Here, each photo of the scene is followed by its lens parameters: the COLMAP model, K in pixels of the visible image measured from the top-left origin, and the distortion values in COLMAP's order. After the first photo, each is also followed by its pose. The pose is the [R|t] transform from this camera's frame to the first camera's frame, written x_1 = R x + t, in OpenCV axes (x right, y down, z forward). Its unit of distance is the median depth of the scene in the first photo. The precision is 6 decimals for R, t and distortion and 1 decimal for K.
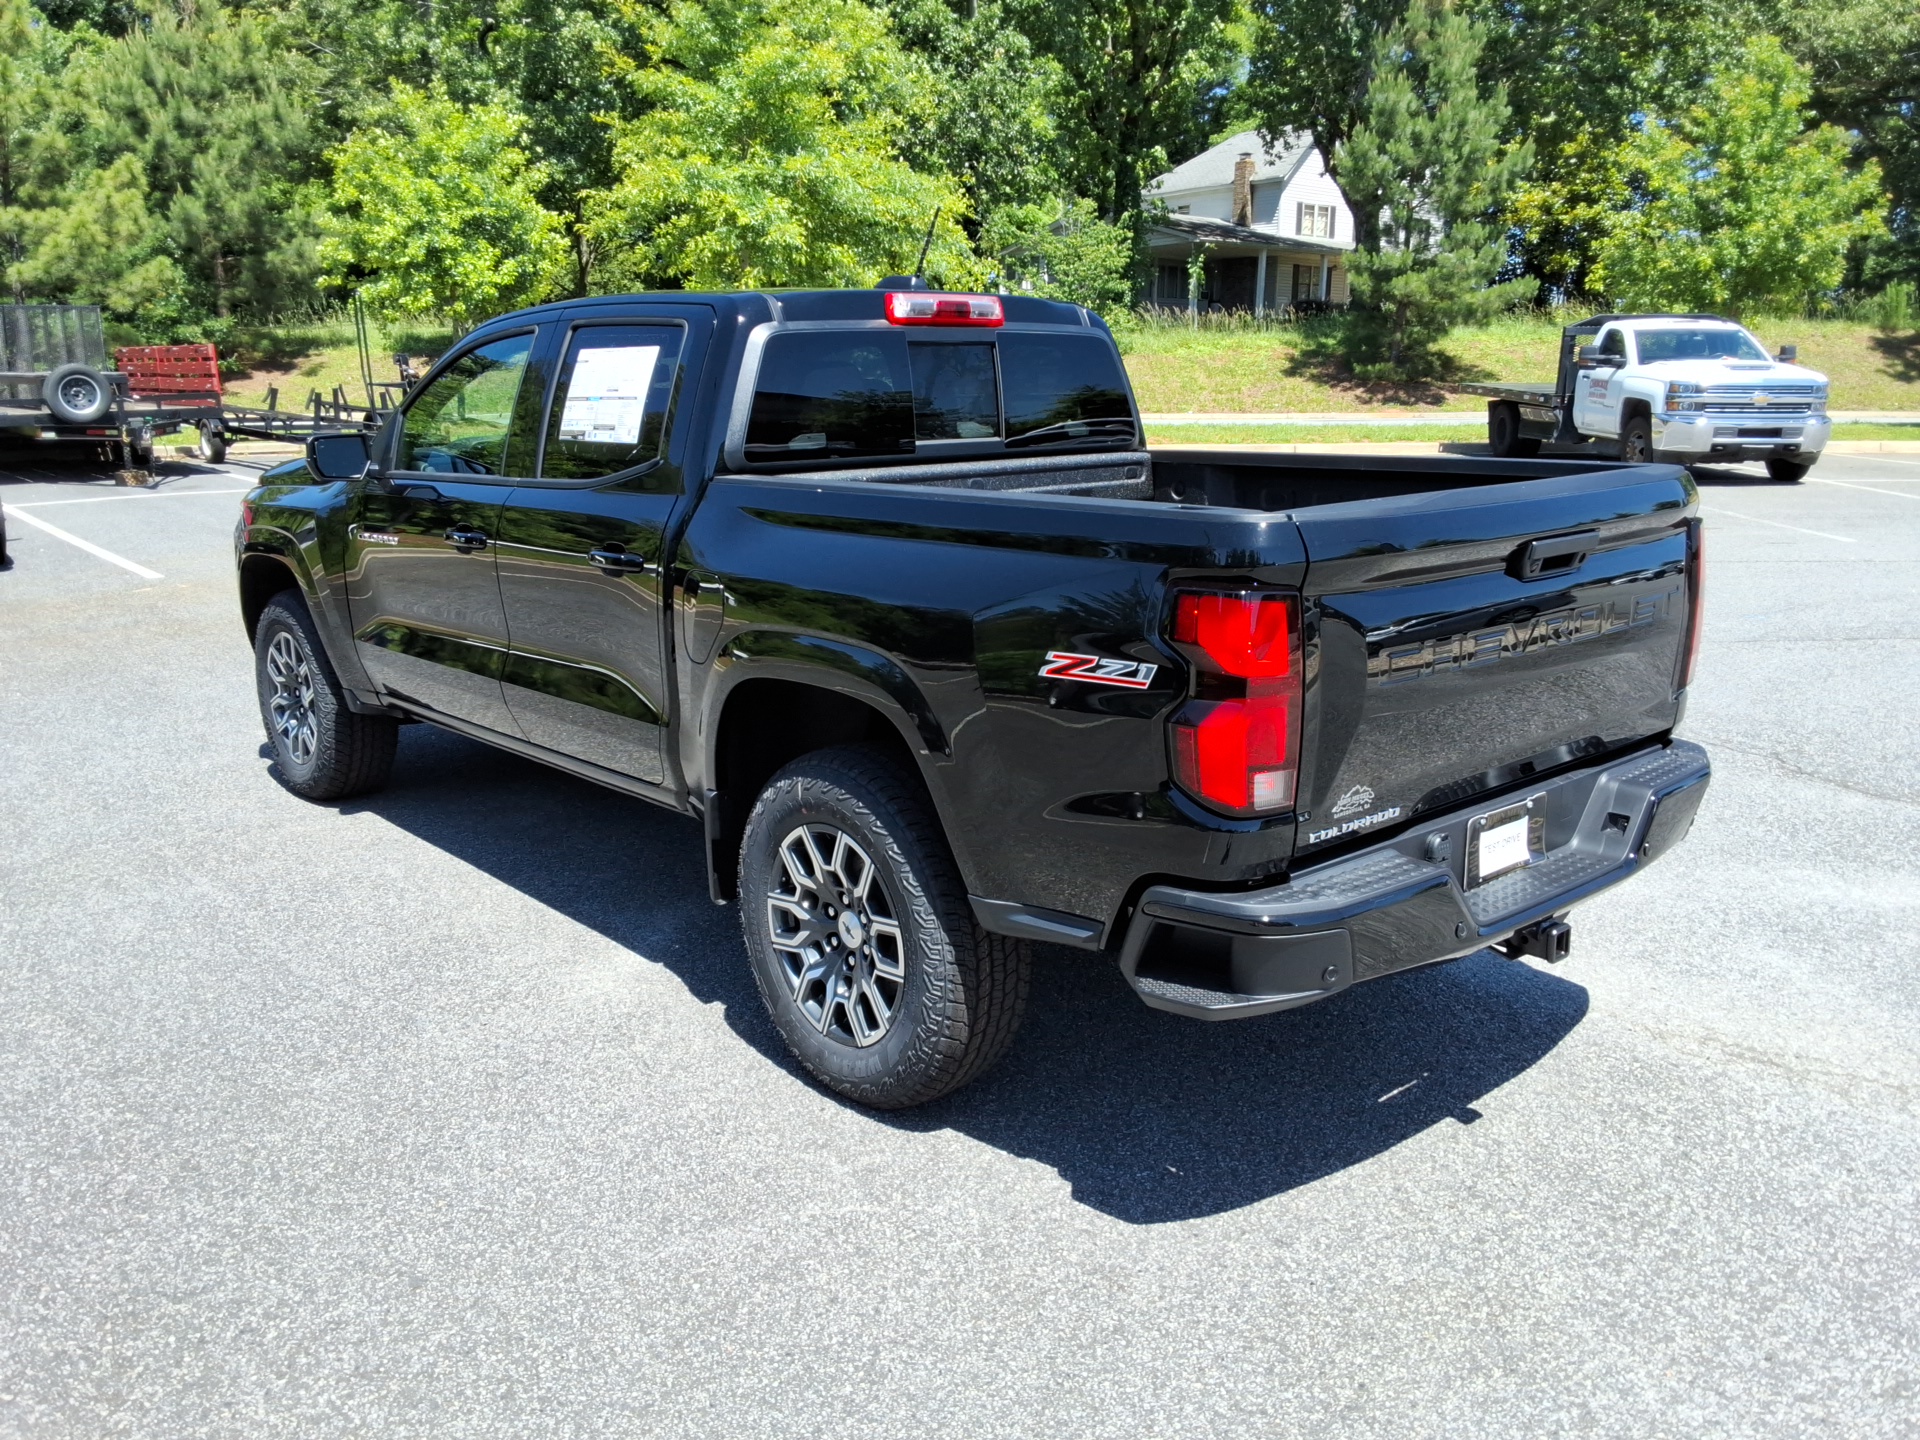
lens RADIAL K [[1541.1, 0, 982.5], [0, 1541.1, 712.1], [0, 0, 1]] dist [0.113679, -0.184846]
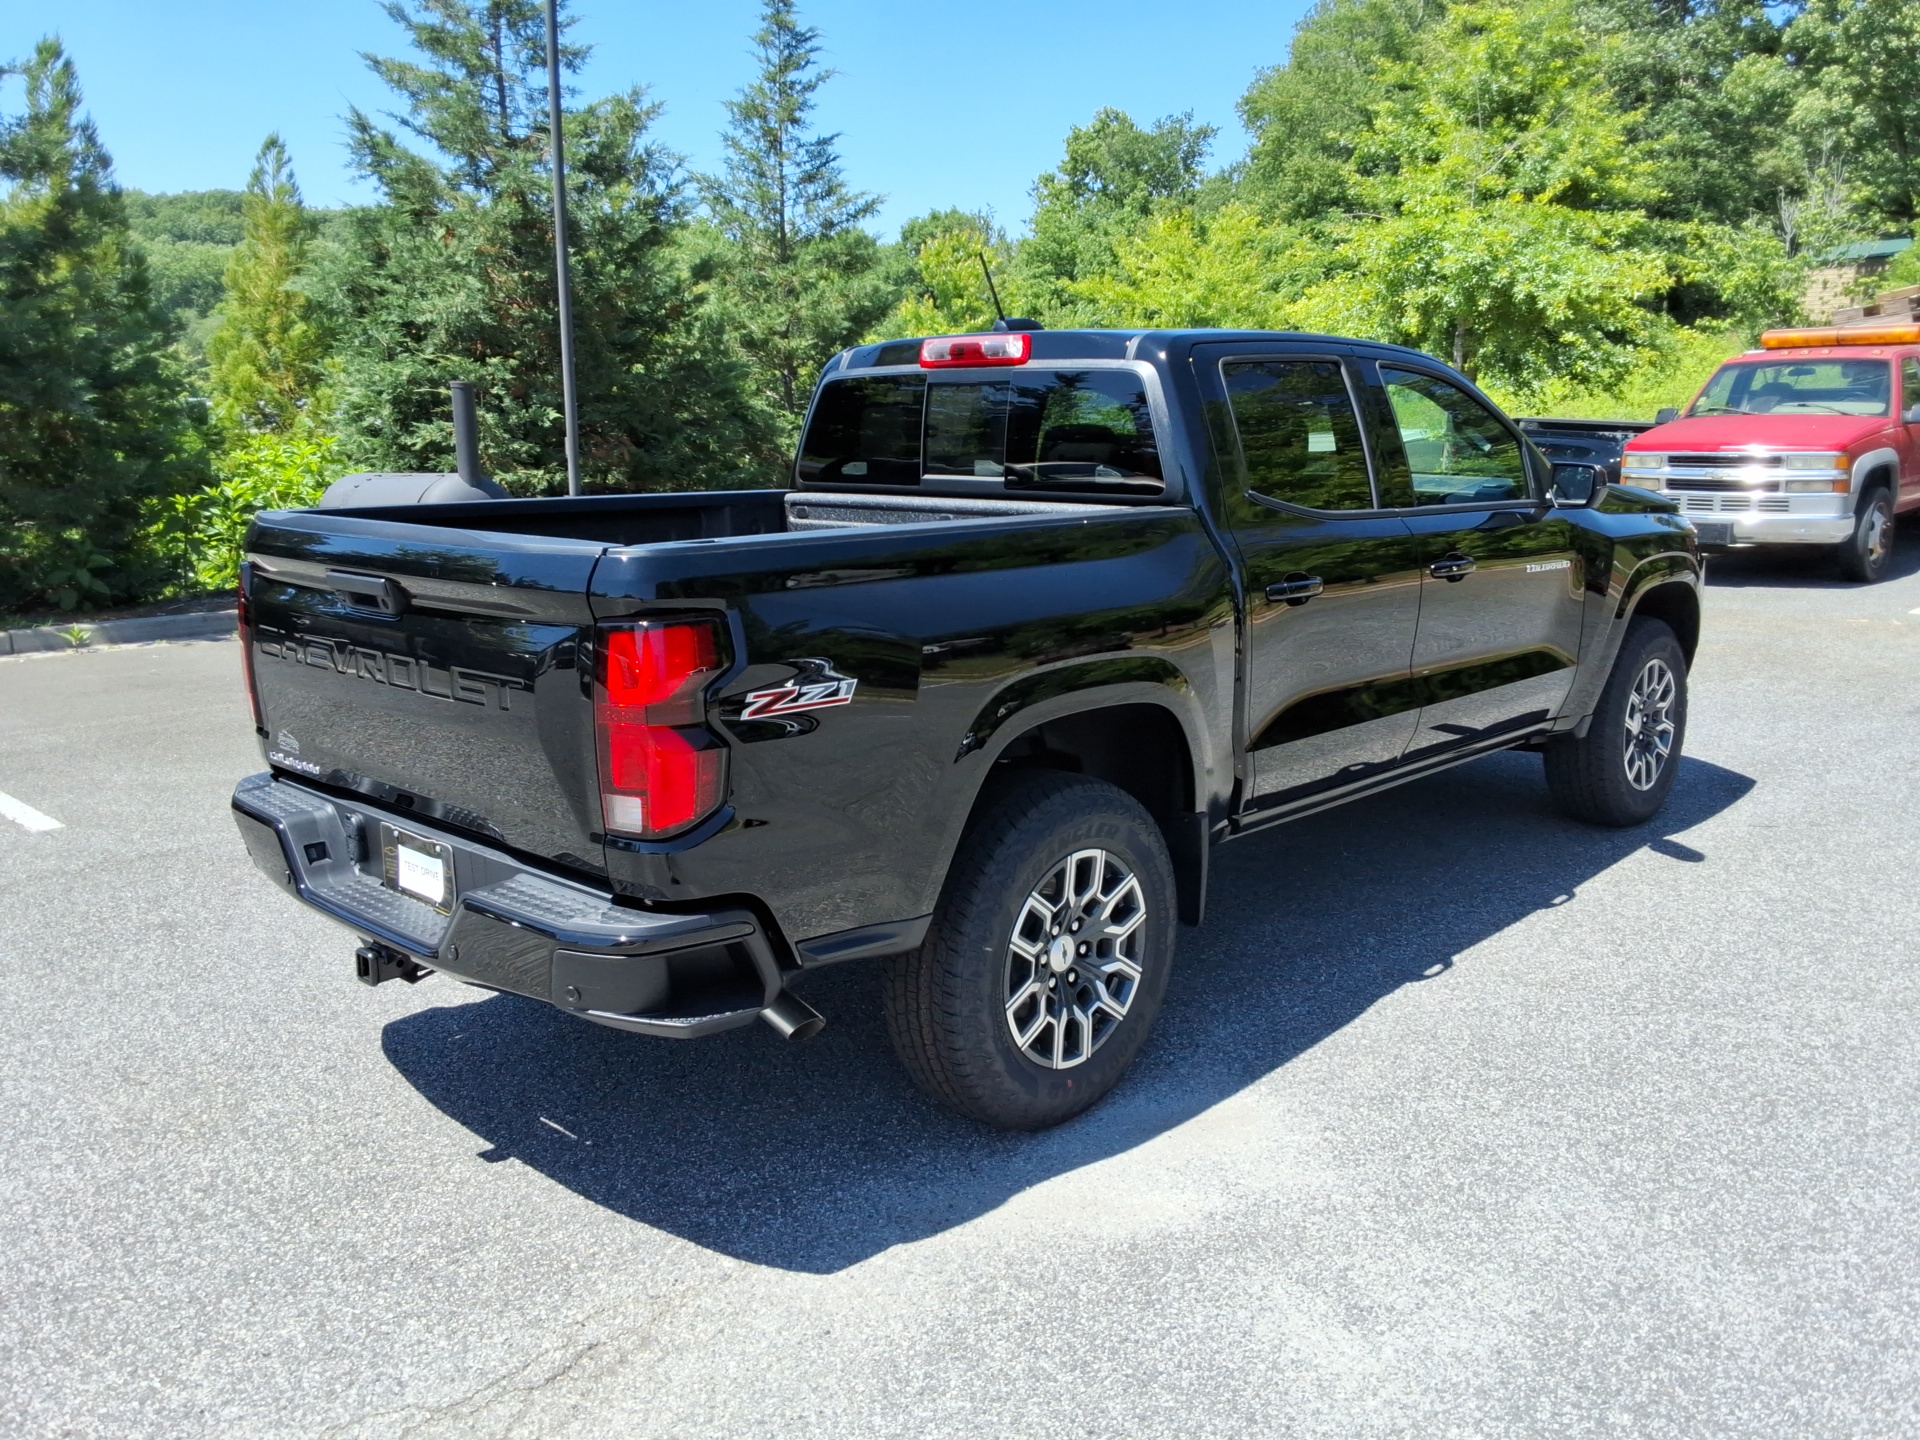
lens RADIAL K [[1546.2, 0, 978.4], [0, 1546.2, 710.6], [0, 0, 1]] dist [0.111704, -0.172267]
pose [[0.075743, 0.197103, -0.977452, 0.196694], [-0.210798, 0.961278, 0.177507, -0.040582], [0.974591, 0.192600, 0.114359, 0.176974]]
